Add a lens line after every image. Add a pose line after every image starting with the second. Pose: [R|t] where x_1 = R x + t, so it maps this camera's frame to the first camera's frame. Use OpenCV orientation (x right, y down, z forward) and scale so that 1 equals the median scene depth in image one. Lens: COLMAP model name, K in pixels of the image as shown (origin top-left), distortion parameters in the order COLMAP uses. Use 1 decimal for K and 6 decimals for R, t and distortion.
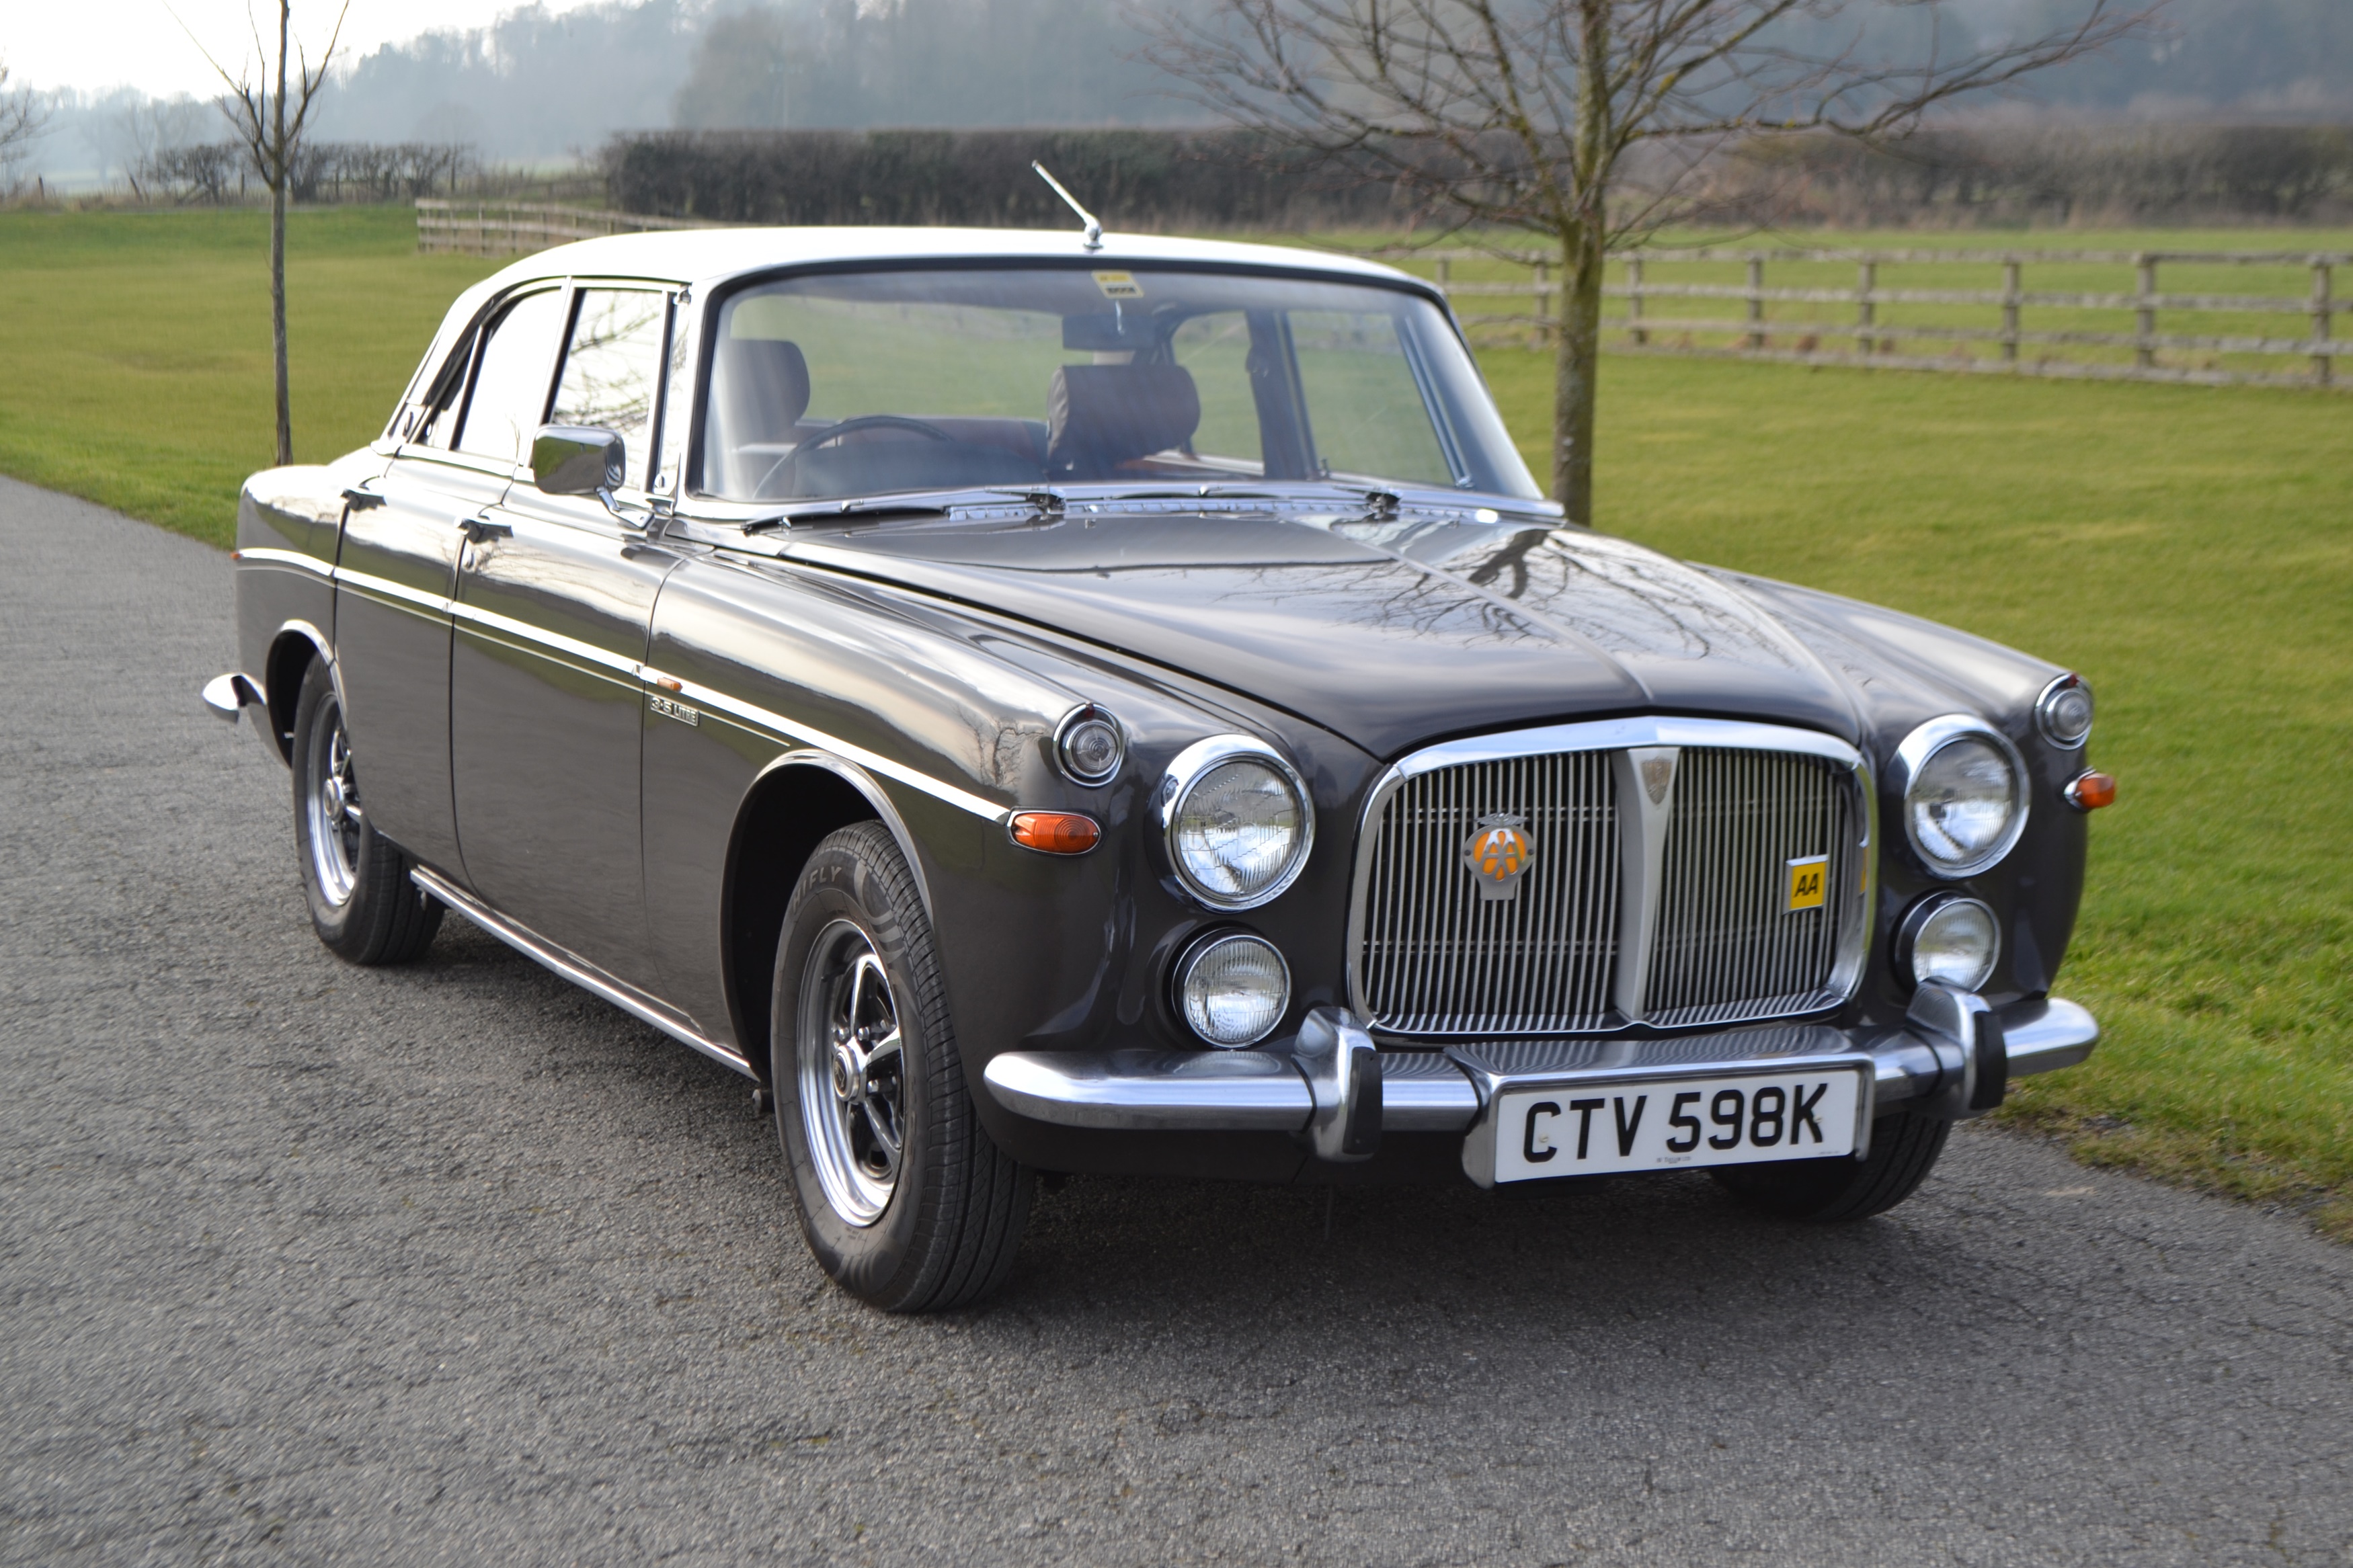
lens RADIAL K [[4369.1, 0, 1176.5], [0, 4369.1, 784.0], [0, 0, 1]] dist [-0.064429, -0.123756]
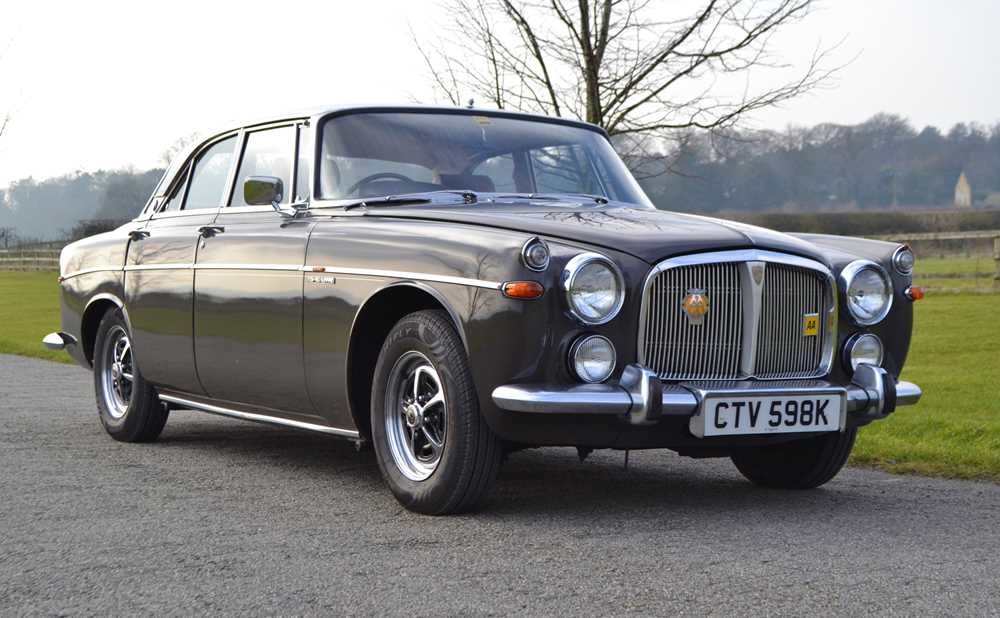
lens RADIAL K [[1894.8, 0, 529.8], [0, 1894.8, 308.2], [0, 0, 1]] dist [-0.062345, -0.125901]
pose [[0.993154, -0.014614, 0.115892, -0.135061], [0.027081, 0.993918, -0.106741, 0.122931], [-0.113627, 0.109149, 0.987510, -0.029878]]
